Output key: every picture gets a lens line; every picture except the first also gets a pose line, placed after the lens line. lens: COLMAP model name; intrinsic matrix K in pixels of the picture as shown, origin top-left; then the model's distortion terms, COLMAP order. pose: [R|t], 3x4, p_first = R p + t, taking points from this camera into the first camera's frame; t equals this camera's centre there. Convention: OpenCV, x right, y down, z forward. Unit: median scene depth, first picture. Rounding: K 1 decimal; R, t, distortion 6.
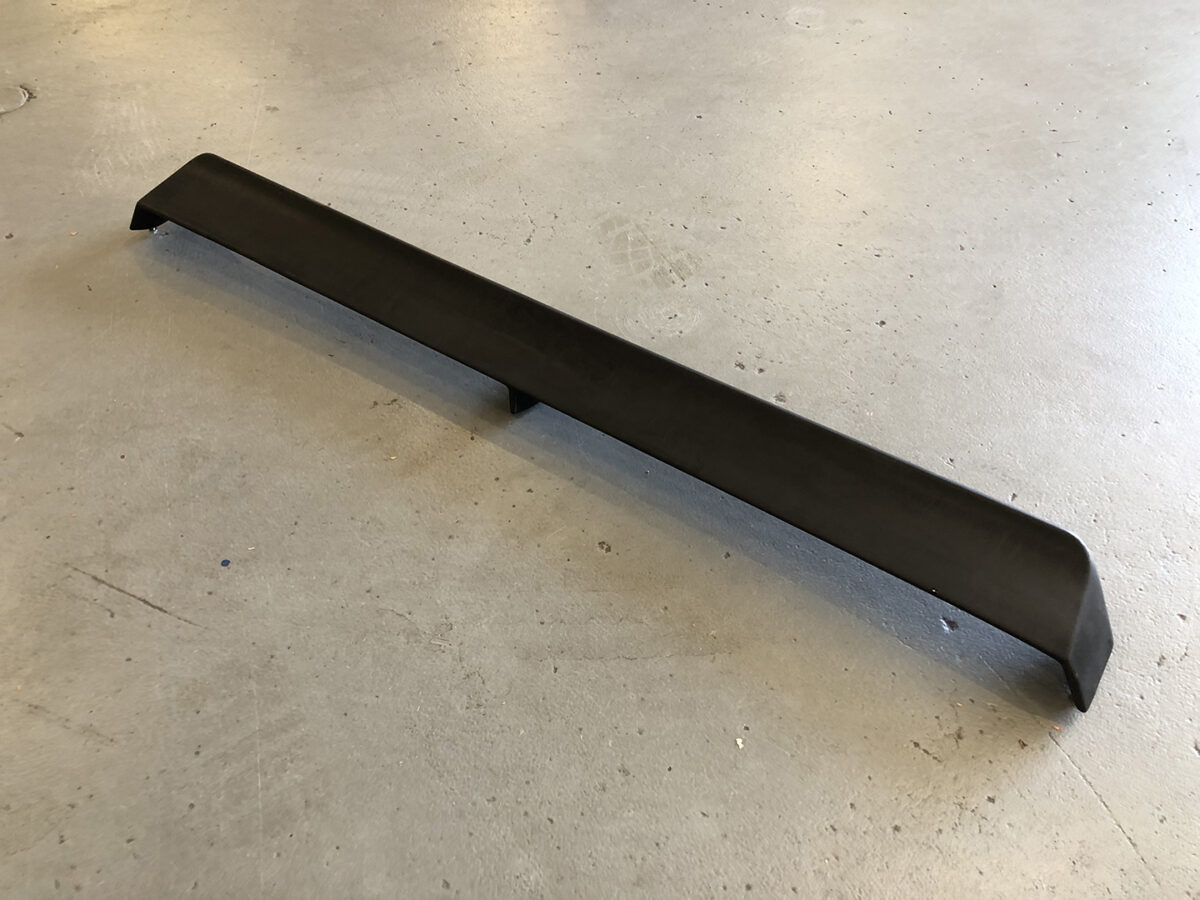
lens RADIAL K [[980.8, 0, 599.1], [0, 980.8, 449.4], [0, 0, 1]] dist [-0.040370, -0.013100]
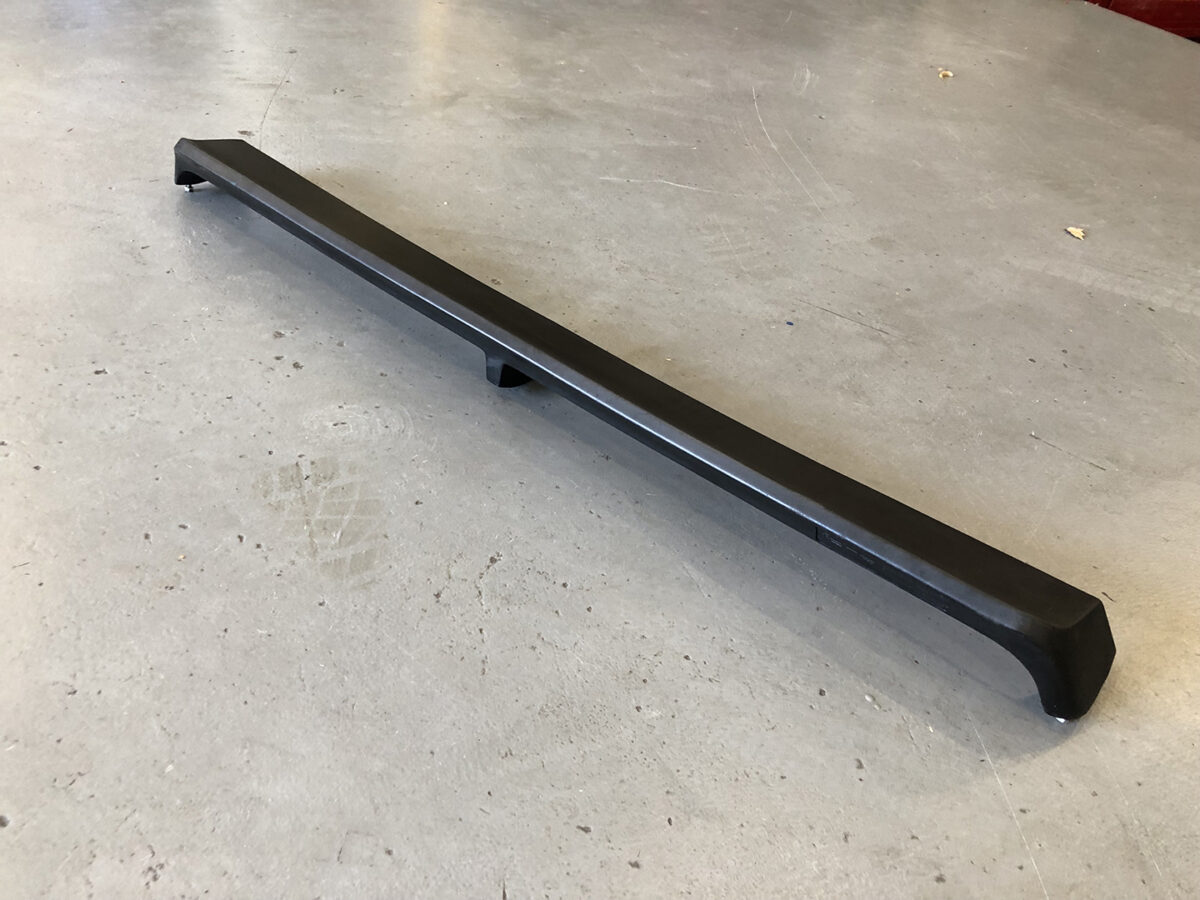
lens RADIAL K [[980.8, 0, 601.8], [0, 980.8, 450.7], [0, 0, 1]] dist [-0.040370, -0.013100]
pose [[-0.985198, -0.170433, 0.018372, -0.154297], [0.006034, 0.072633, 0.997340, -0.933694], [-0.171314, 0.982689, -0.070530, 1.046782]]
